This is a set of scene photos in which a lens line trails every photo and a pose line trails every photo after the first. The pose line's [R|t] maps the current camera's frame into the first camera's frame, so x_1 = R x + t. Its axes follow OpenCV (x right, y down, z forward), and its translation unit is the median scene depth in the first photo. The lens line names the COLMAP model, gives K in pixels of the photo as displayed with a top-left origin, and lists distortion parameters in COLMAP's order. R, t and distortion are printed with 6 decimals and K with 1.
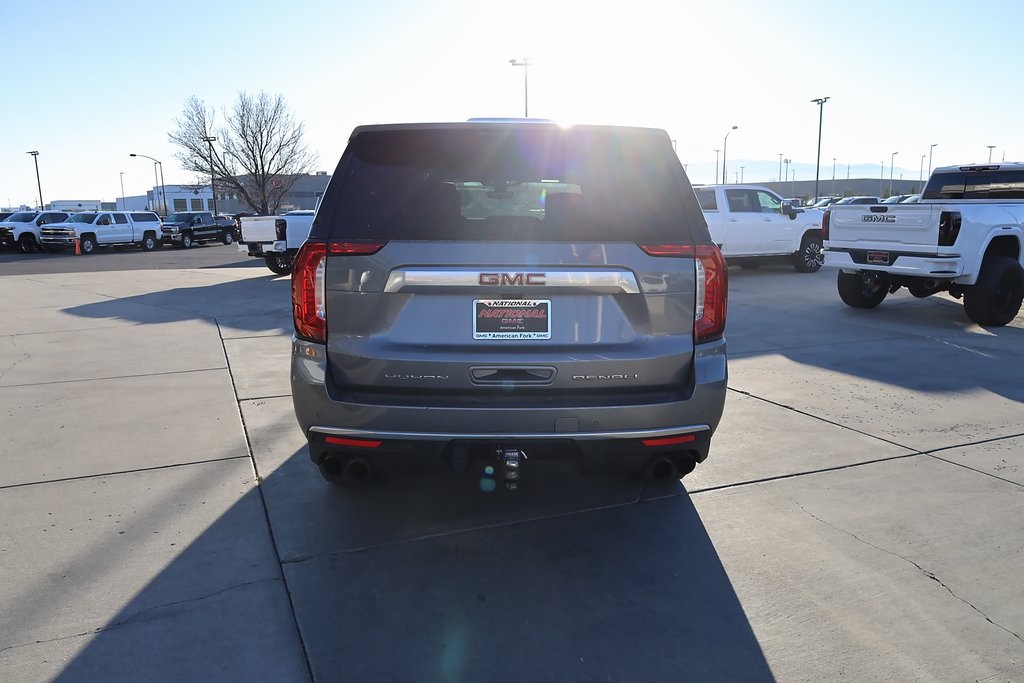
lens RADIAL K [[712.5, 0, 512.0], [0, 712.5, 341.5], [0, 0, 1]] dist [-0.004228, -0.004747]
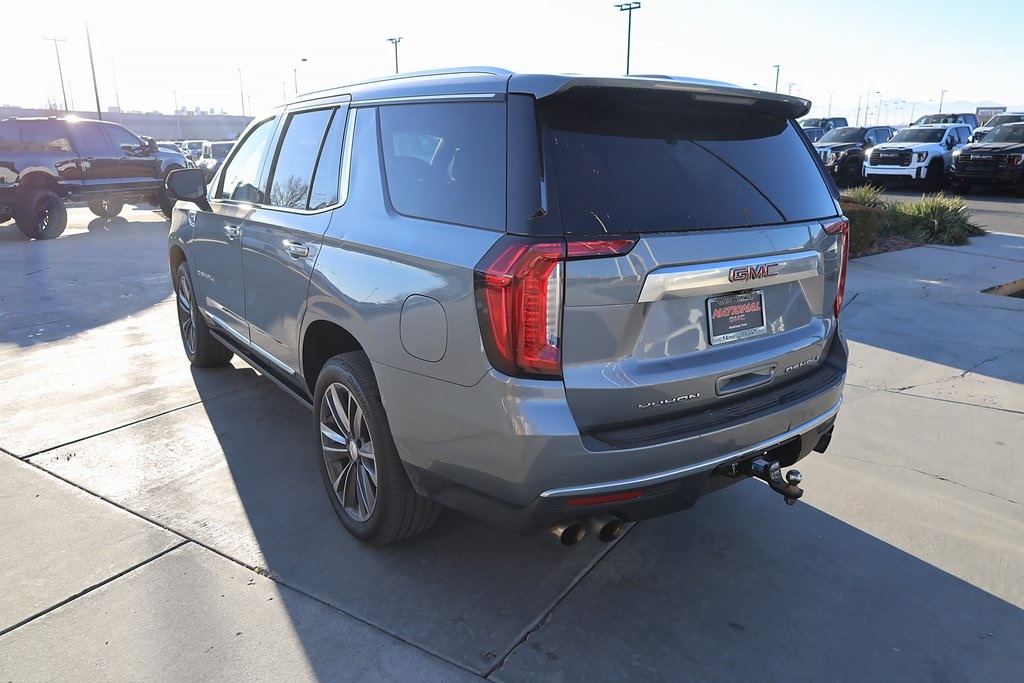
lens RADIAL K [[712.5, 0, 512.0], [0, 712.5, 341.5], [0, 0, 1]] dist [-0.004228, -0.004747]
pose [[0.840169, -0.138916, 0.524232, -0.696680], [0.093979, 0.989306, 0.111539, -0.124567], [-0.534120, -0.044445, 0.844239, 0.405888]]
